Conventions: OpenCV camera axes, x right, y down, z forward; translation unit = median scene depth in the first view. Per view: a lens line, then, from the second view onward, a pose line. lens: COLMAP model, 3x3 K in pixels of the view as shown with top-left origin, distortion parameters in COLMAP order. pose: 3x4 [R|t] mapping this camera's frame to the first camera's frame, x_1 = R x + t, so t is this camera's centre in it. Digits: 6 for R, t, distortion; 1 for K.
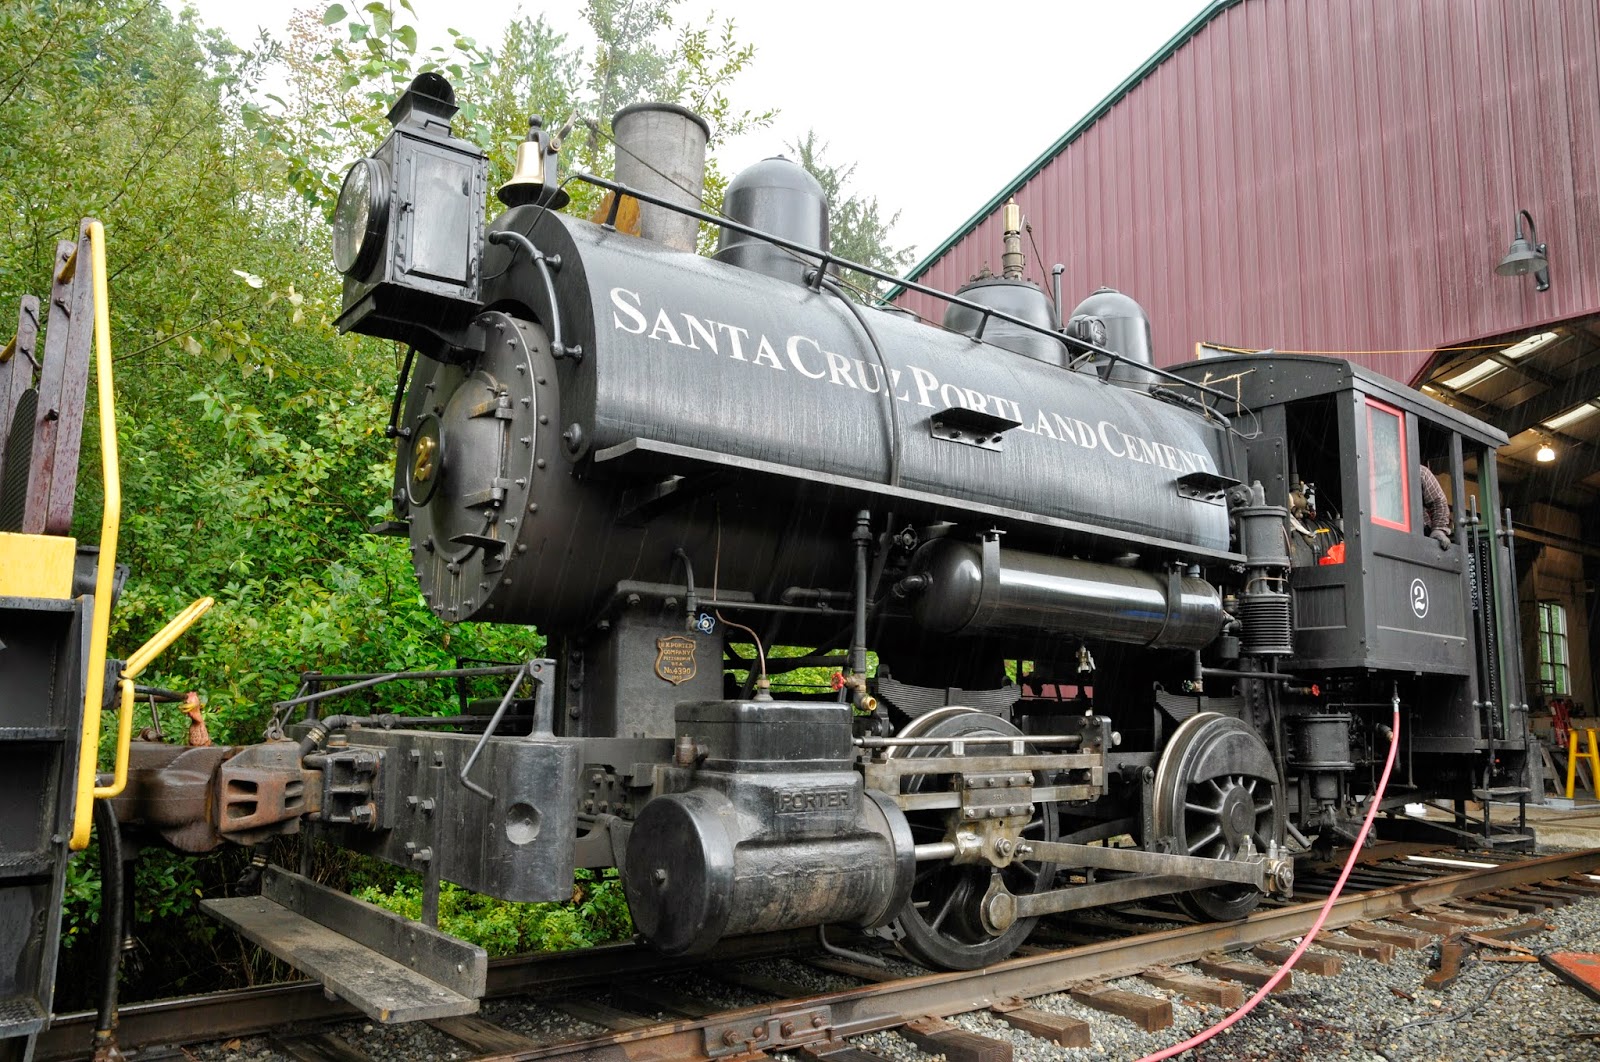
lens RADIAL K [[1112.5, 0, 800.0], [0, 1112.5, 531.0], [0, 0, 1]] dist [-0.049625, -0.004304]
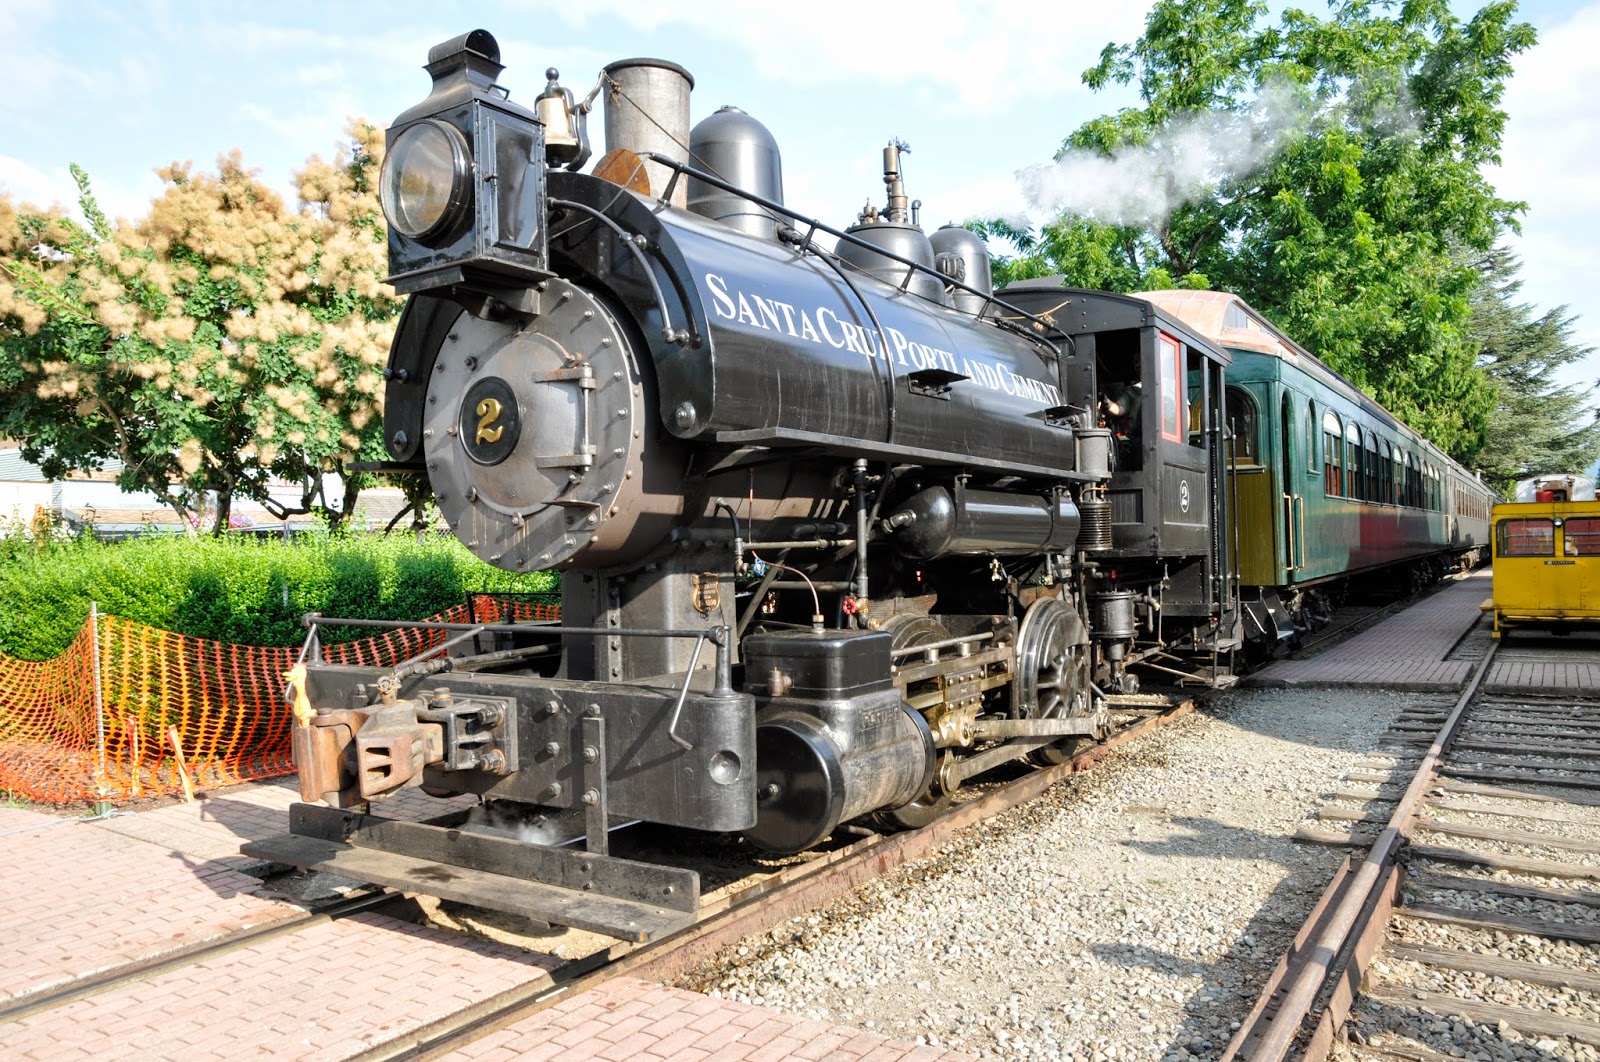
lens RADIAL K [[1112.5, 0, 800.0], [0, 1112.5, 531.0], [0, 0, 1]] dist [-0.049625, -0.004304]
pose [[0.955196, -0.041984, 0.292979, -0.299817], [0.007356, 0.992950, 0.118307, -0.070460], [-0.295881, -0.110851, 0.948771, -0.072255]]
